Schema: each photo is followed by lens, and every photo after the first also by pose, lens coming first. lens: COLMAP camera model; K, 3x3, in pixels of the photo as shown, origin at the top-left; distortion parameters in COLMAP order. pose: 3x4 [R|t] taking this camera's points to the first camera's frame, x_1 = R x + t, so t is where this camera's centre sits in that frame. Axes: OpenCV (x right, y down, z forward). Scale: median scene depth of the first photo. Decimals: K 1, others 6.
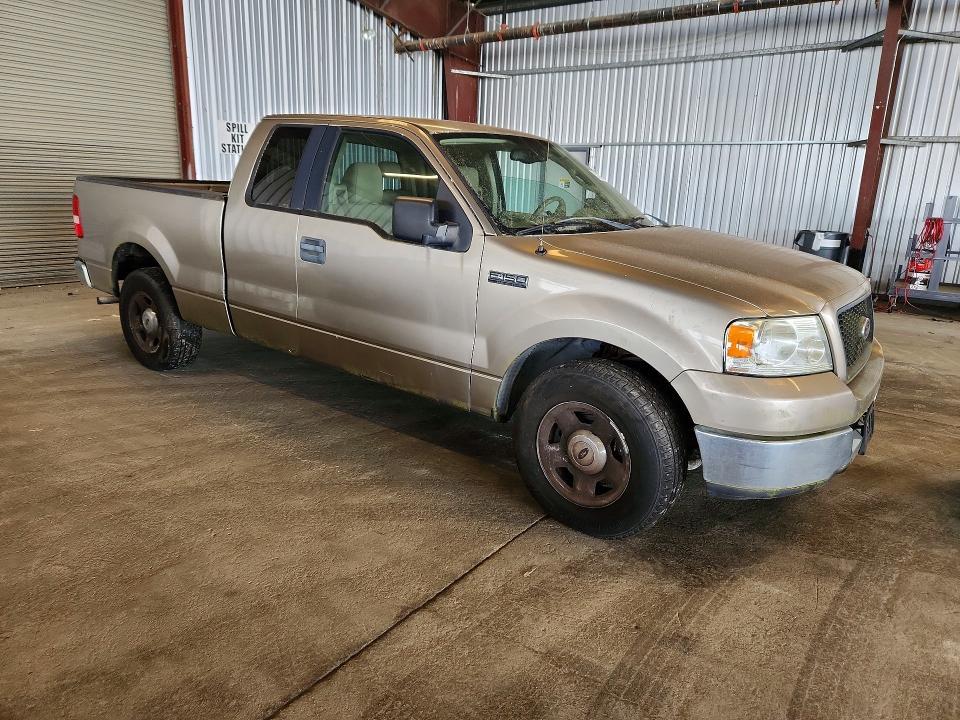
lens RADIAL K [[650.3, 0, 480.0], [0, 650.3, 360.0], [0, 0, 1]] dist [0.015821, 0.000931]
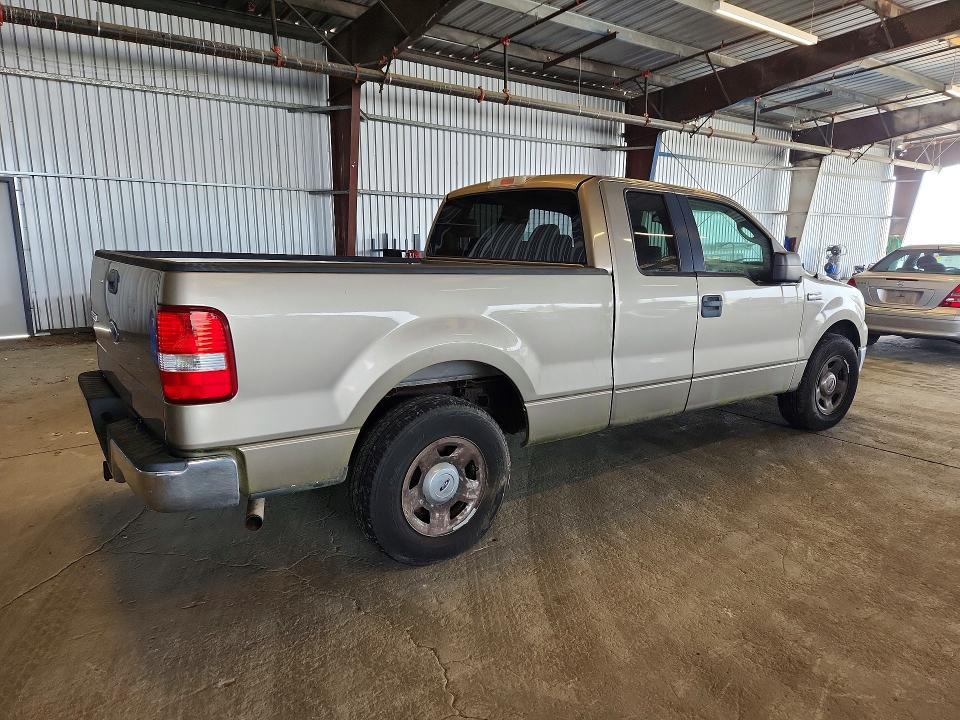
lens RADIAL K [[651.8, 0, 480.3], [0, 651.8, 380.5], [0, 0, 1]] dist [0.006716, -0.000002]
pose [[0.279194, -0.239731, 0.929828, -1.223515], [0.250276, 0.953032, 0.170564, -0.288476], [-0.927045, 0.185093, 0.326079, 0.885168]]
